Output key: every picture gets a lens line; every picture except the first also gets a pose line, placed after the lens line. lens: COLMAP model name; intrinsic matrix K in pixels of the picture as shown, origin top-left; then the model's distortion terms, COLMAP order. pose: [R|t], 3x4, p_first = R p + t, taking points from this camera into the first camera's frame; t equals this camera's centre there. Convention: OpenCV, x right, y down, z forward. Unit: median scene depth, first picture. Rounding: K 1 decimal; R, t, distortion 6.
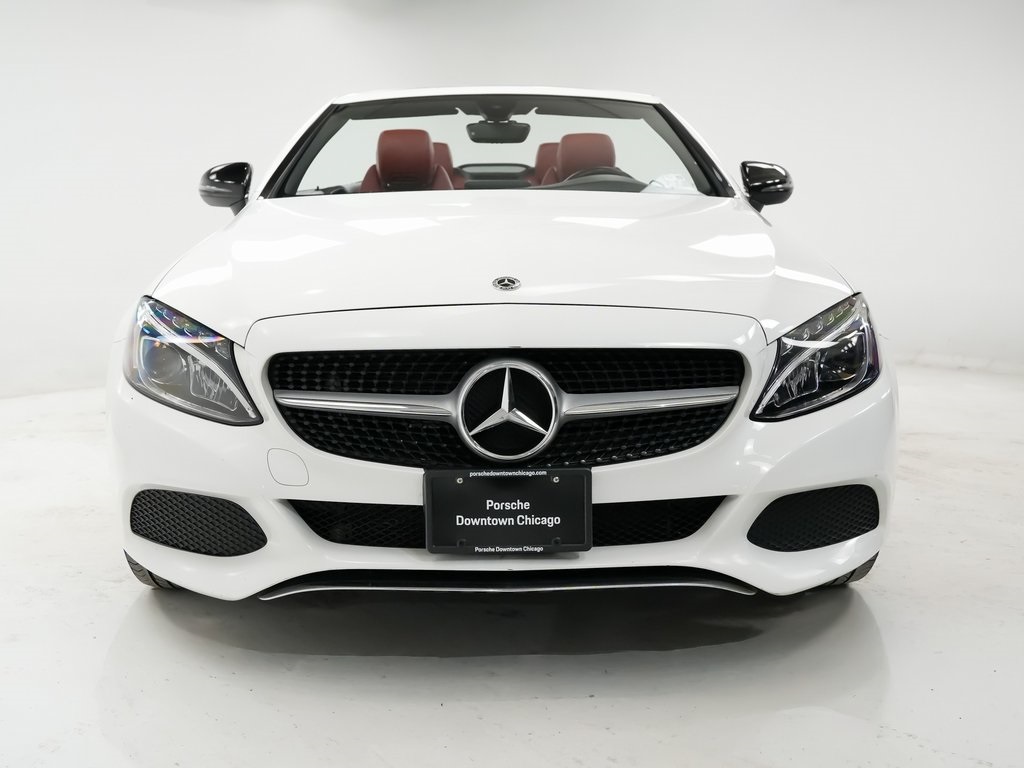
lens RADIAL K [[1094.3, 0, 512.0], [0, 1094.3, 384.0], [0, 0, 1]] dist [-0.030708, -0.024844]
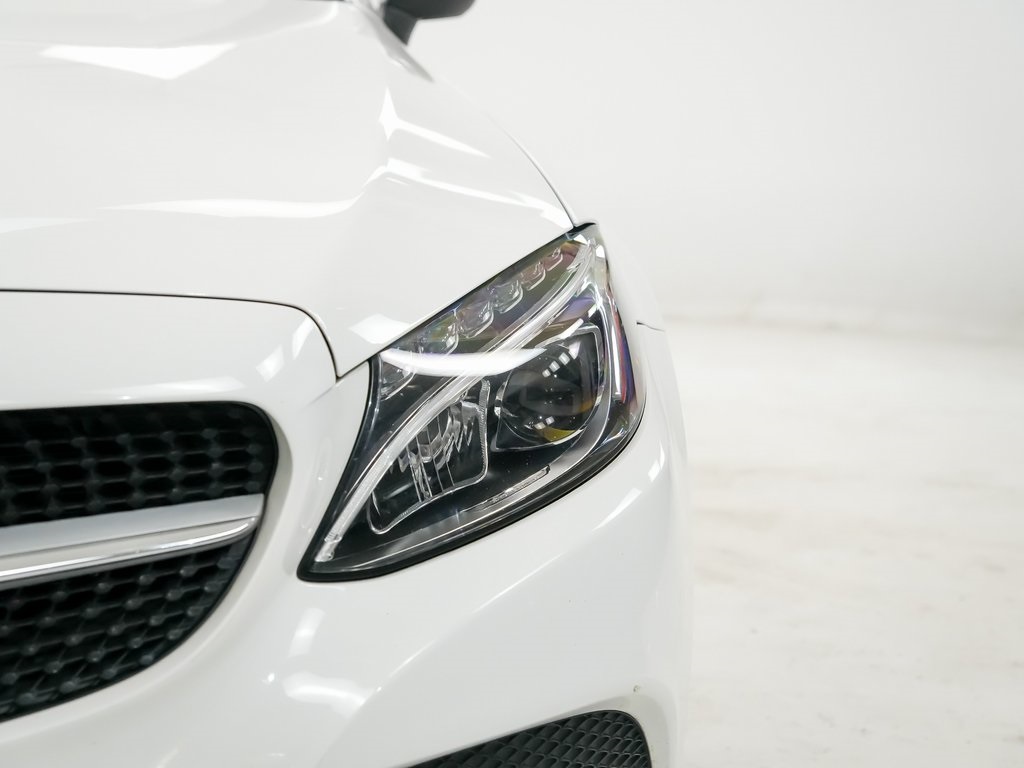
lens RADIAL K [[2132.4, 0, 512.0], [0, 2132.4, 384.0], [0, 0, 1]] dist [0.018976, 0.024966]
pose [[0.969899, -0.038268, 0.240480, 0.104668], [0.037555, 0.999266, 0.007548, -0.033550], [-0.240592, 0.001710, 0.970625, 0.249142]]
